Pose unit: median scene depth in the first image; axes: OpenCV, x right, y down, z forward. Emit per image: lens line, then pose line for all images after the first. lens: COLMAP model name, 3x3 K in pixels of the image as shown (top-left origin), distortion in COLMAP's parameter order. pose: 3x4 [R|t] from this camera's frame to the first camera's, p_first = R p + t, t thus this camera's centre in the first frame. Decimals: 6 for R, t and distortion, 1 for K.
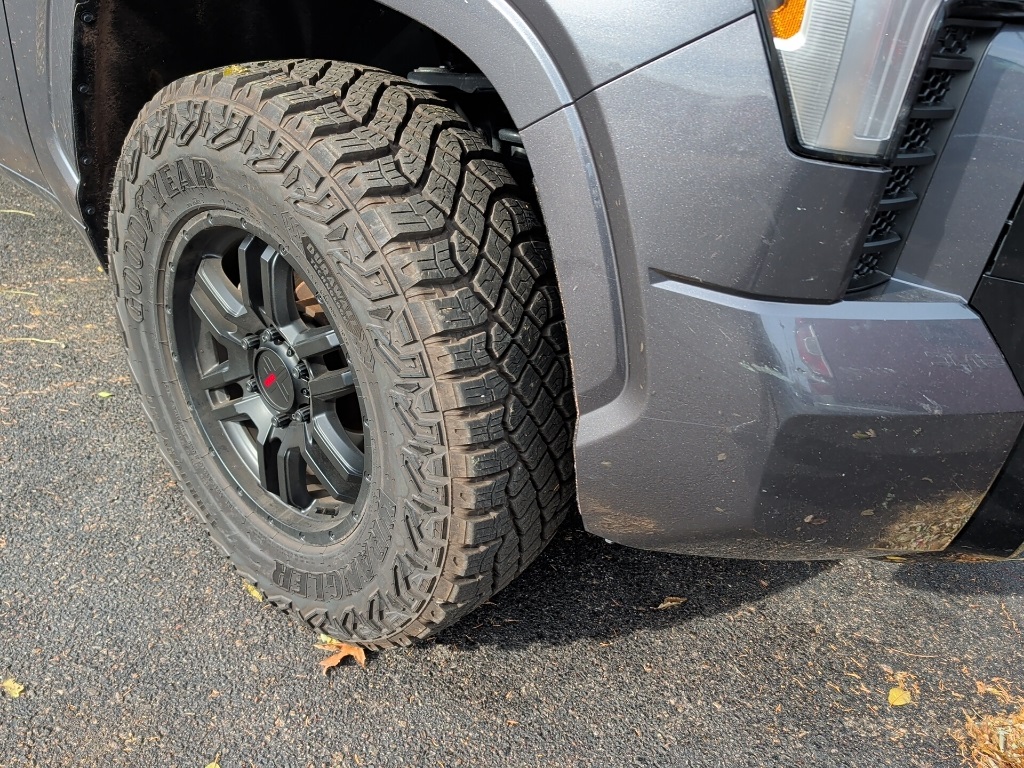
lens RADIAL K [[853.3, 0, 516.7], [0, 853.3, 382.3], [0, 0, 1]] dist [0.041324, -0.048751]
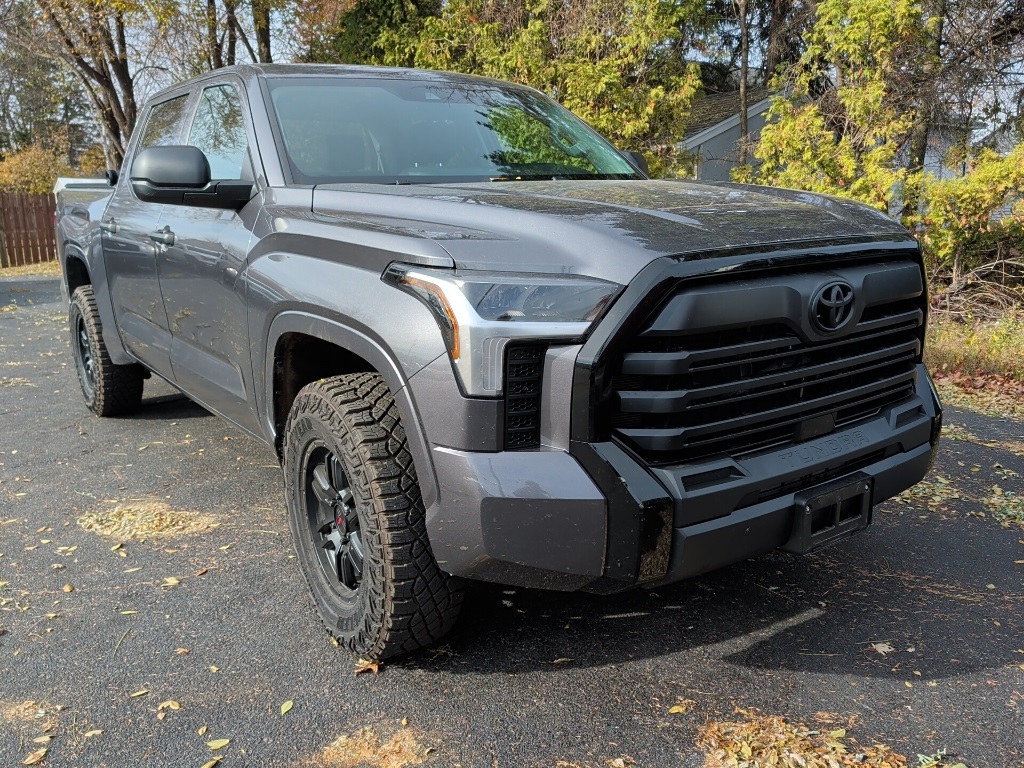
lens RADIAL K [[853.3, 0, 509.6], [0, 853.3, 385.1], [0, 0, 1]] dist [0.041324, -0.048751]
pose [[0.953258, -0.075445, -0.292588, 0.931633], [-0.017785, 0.952639, -0.303584, 0.389317], [0.301634, 0.294598, 0.906768, -1.073790]]
